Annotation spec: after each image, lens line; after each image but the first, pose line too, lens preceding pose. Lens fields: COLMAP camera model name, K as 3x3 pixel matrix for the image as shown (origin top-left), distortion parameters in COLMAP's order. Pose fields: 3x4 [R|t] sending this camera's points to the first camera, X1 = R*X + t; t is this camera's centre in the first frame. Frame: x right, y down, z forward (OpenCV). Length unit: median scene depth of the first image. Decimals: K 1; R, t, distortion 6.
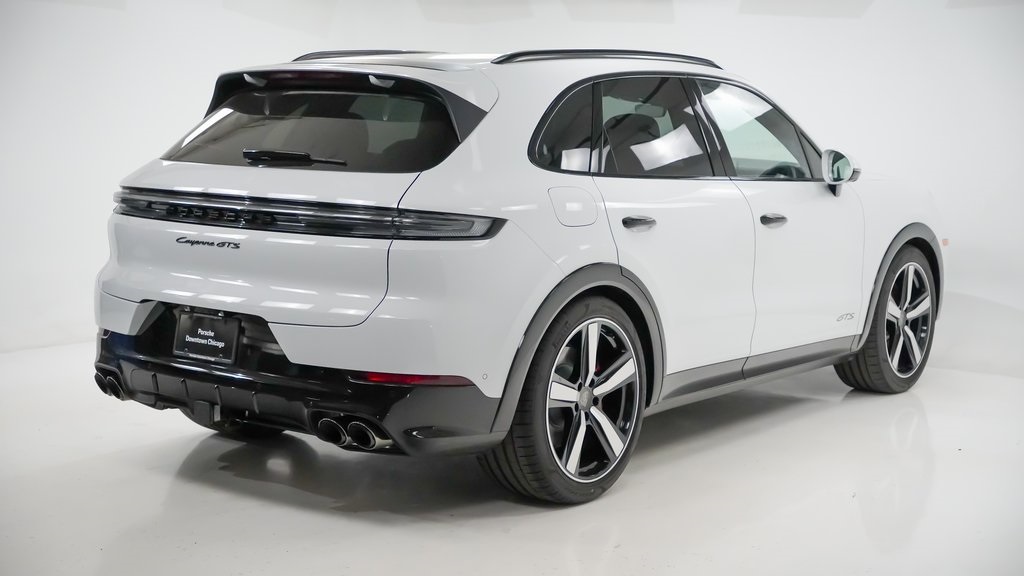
lens RADIAL K [[1528.3, 0, 512.0], [0, 1528.3, 288.0], [0, 0, 1]] dist [0.004632, 0.007127]
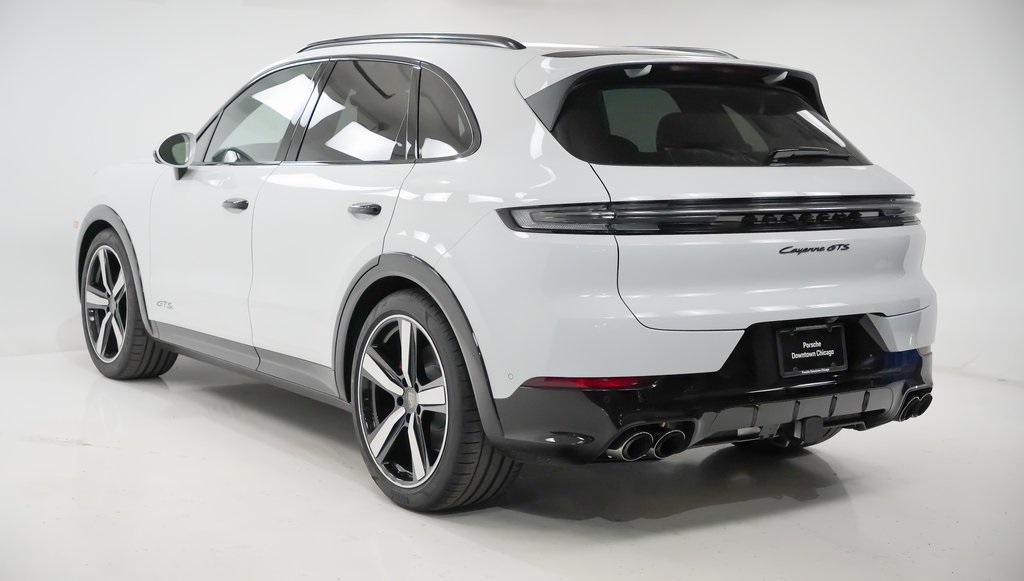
lens RADIAL K [[1521.6, 0, 512.0], [0, 1521.6, 290.5], [0, 0, 1]] dist [-0.020010, -0.024411]
pose [[0.301357, -0.127357, 0.944968, -1.129557], [0.100923, 0.989733, 0.101205, -0.116306], [-0.948155, 0.064870, 0.311117, 0.880317]]
